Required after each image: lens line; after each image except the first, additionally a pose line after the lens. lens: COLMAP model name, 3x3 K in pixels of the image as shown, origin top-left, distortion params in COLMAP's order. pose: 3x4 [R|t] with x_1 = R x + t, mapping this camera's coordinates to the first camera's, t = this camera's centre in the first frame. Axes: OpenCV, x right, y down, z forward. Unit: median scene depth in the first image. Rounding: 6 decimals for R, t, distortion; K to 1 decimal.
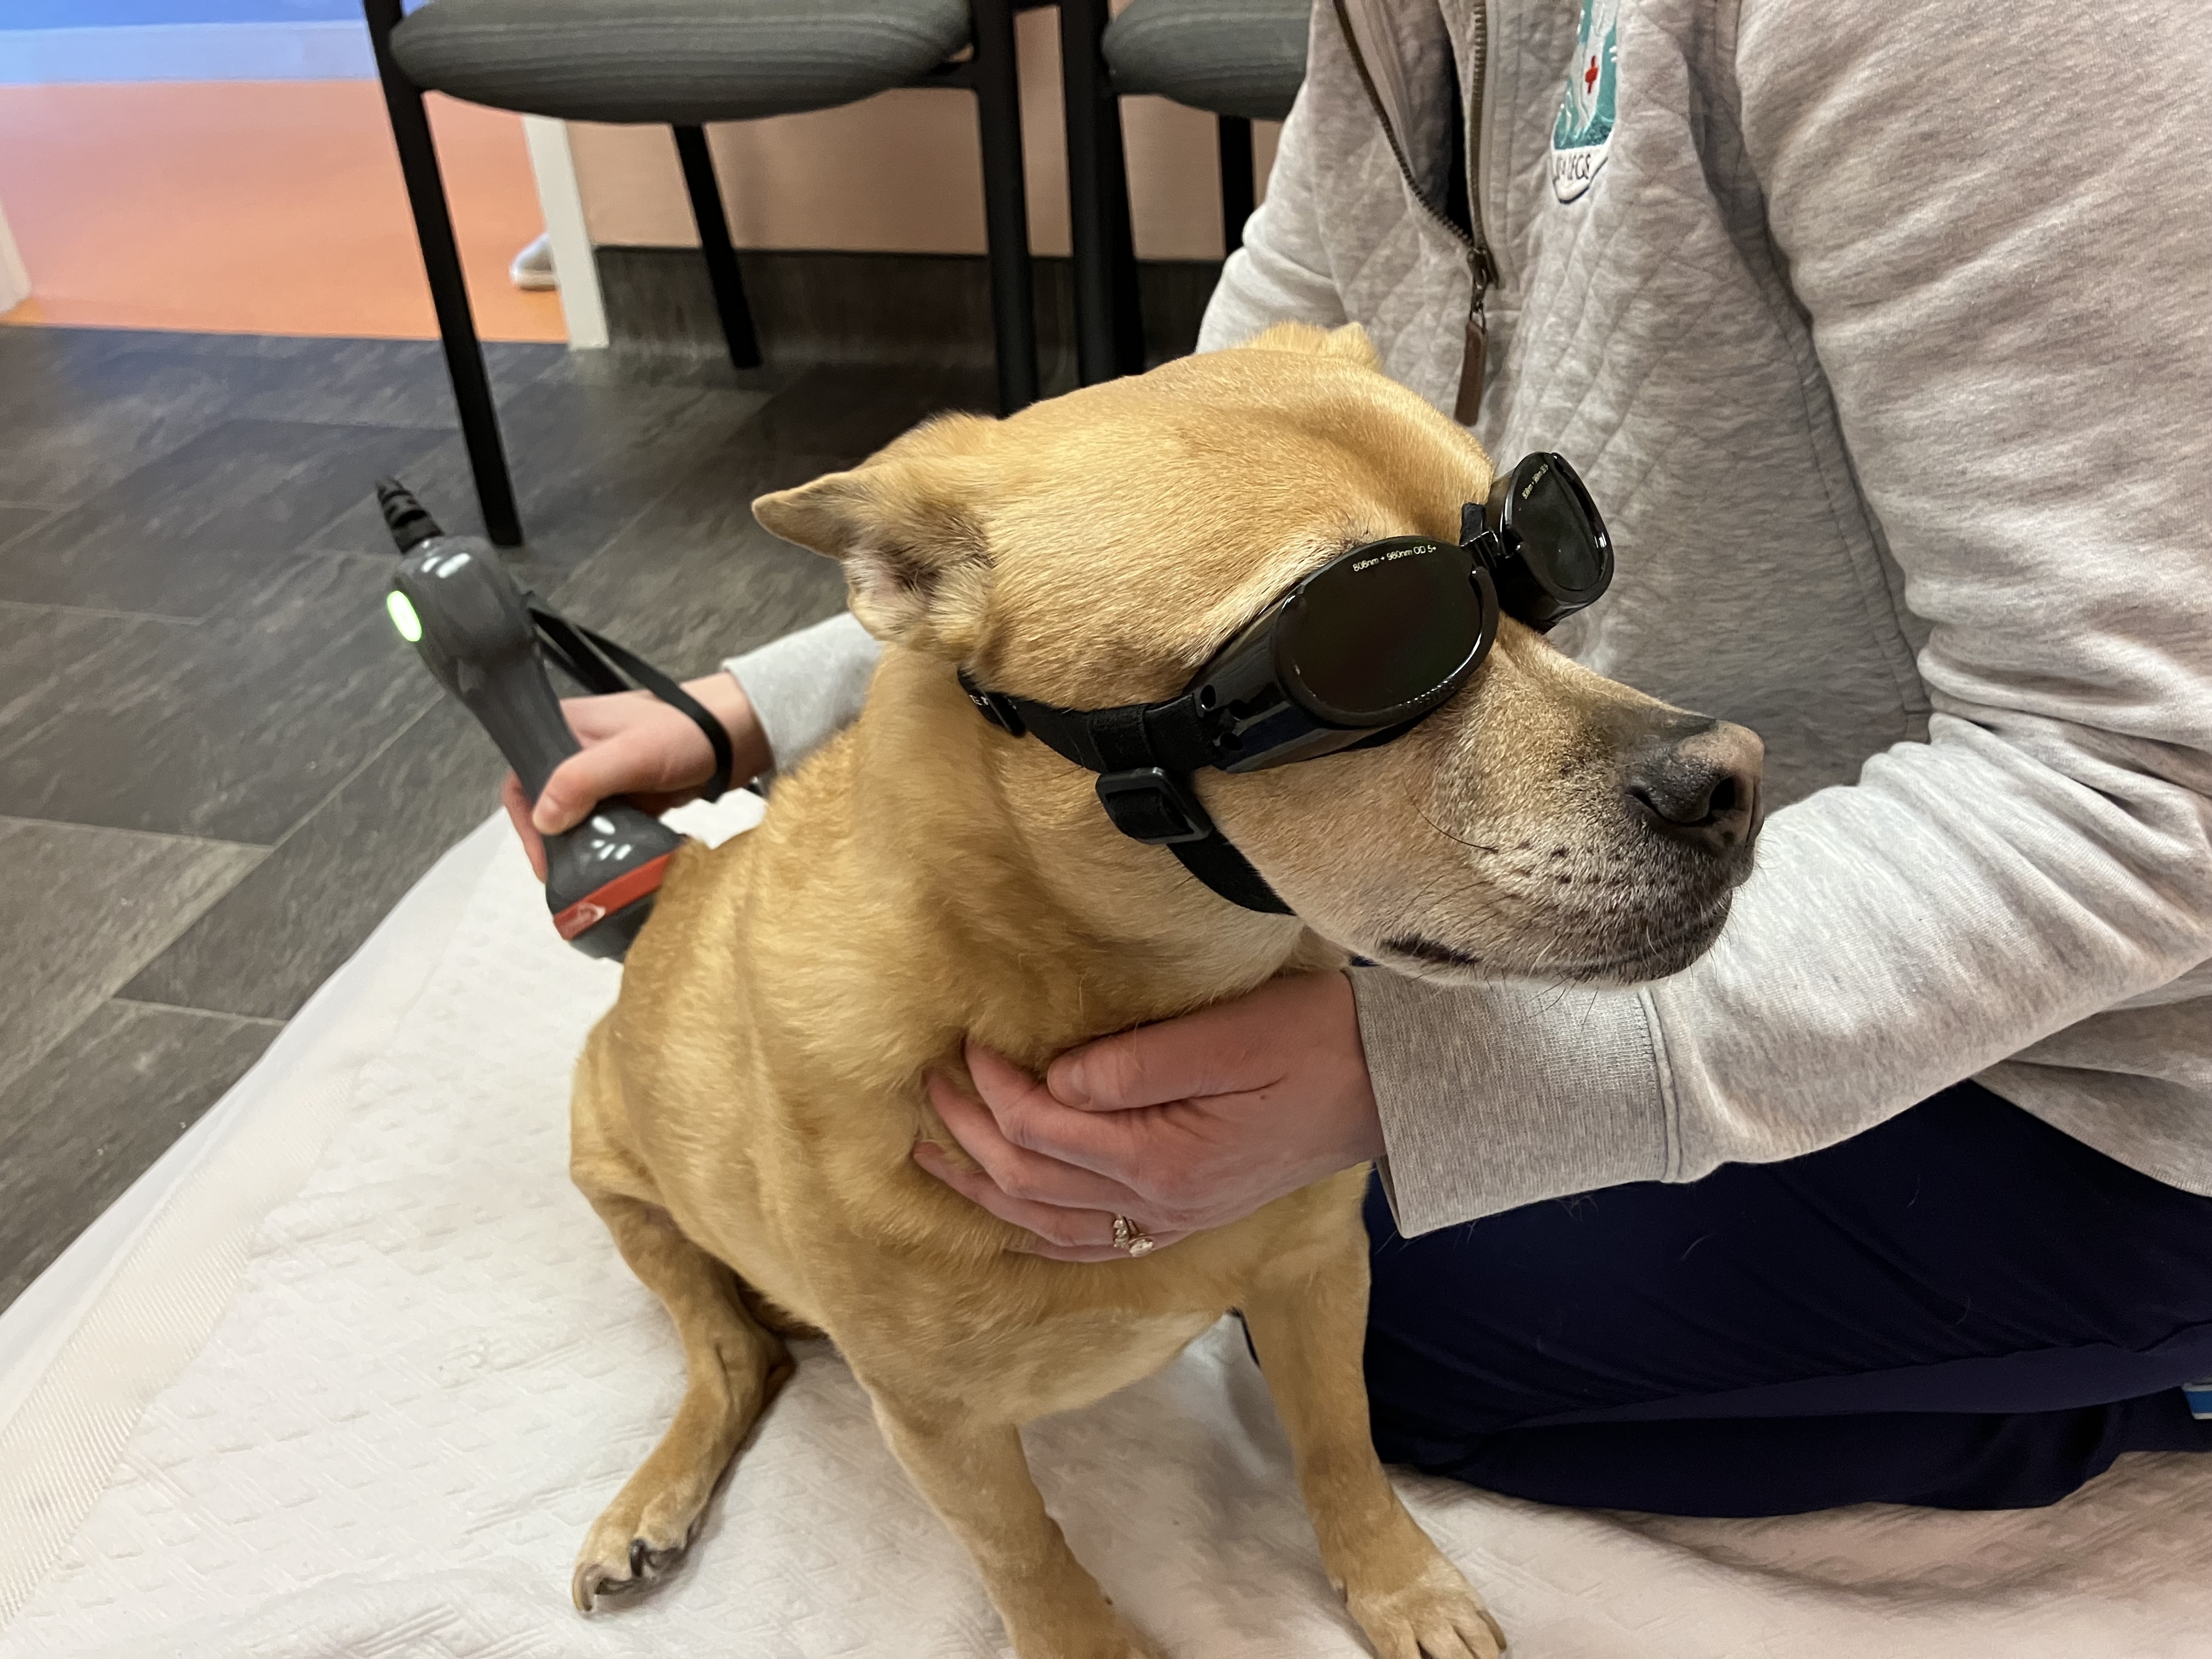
lens RADIAL K [[1778.4, 0, 1106.0], [0, 1778.4, 829.5], [0, 0, 1]] dist [-0.007010, -0.000082]
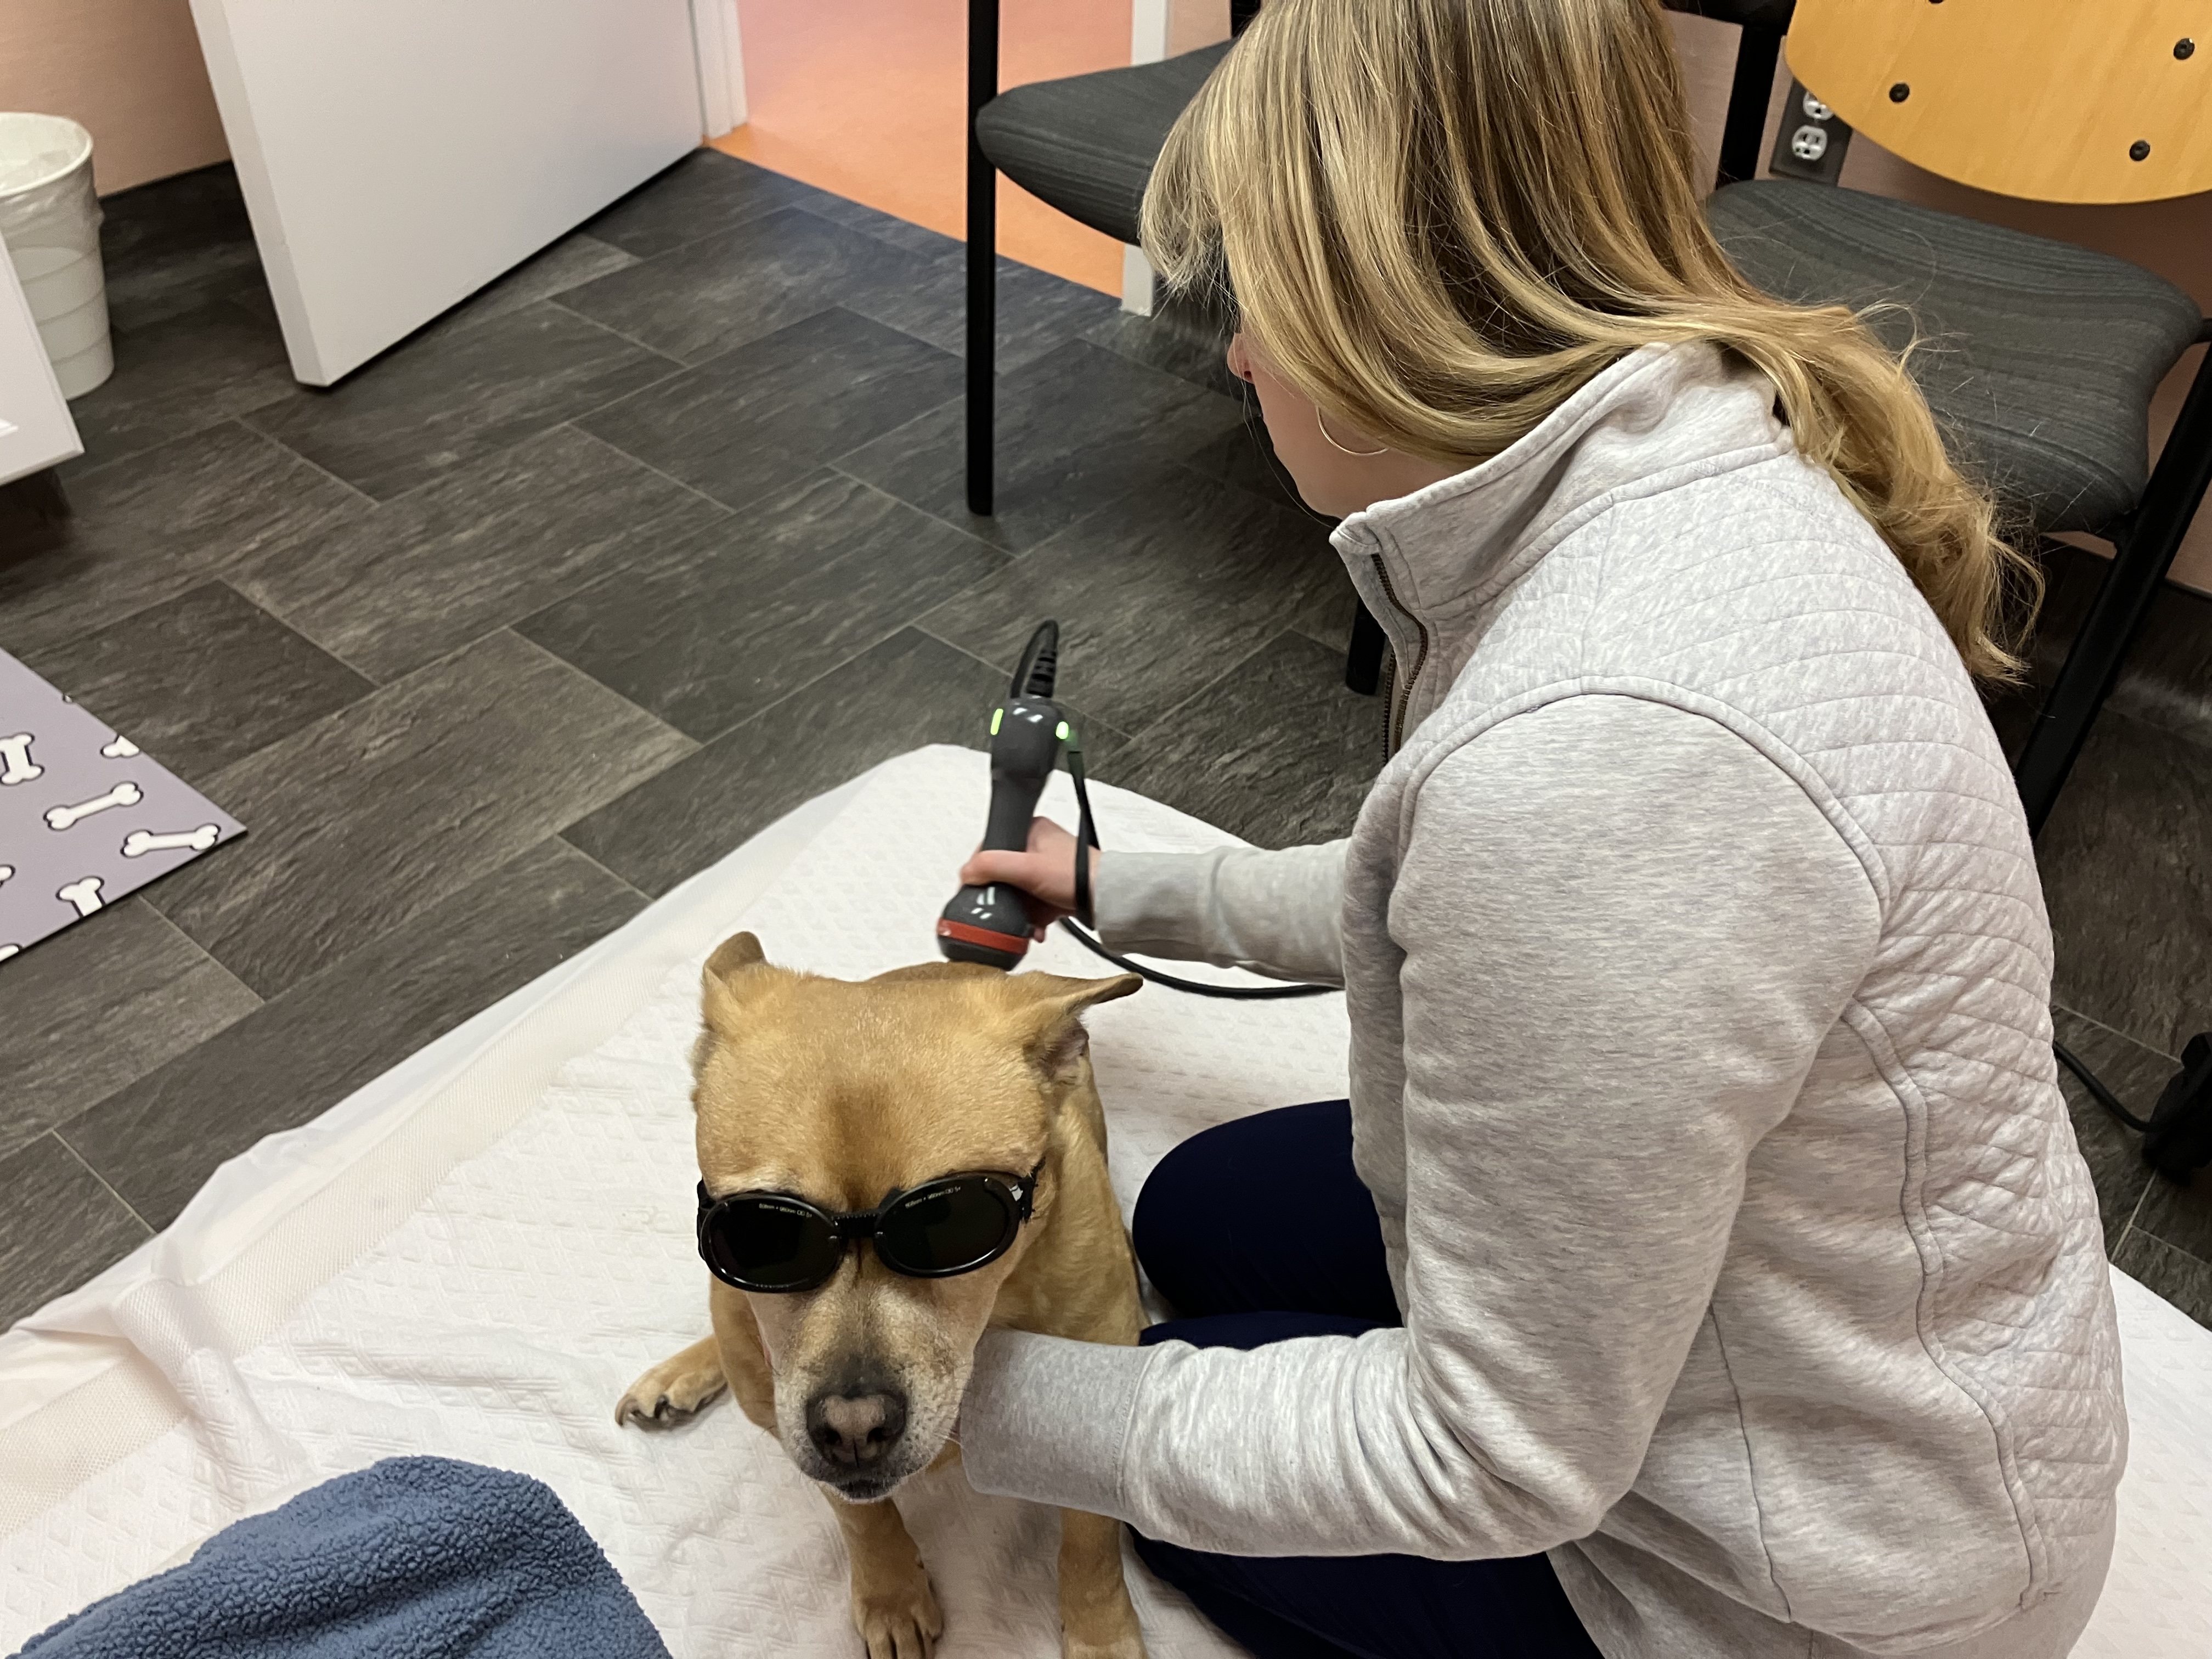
lens RADIAL K [[1808.1, 0, 1106.0], [0, 1808.1, 829.5], [0, 0, 1]] dist [0.008542, 0.008013]
pose [[0.901339, 0.331177, -0.279123, 0.205821], [-0.295335, 0.941349, 0.163213, -0.248165], [0.316805, -0.064676, 0.946283, -0.191123]]
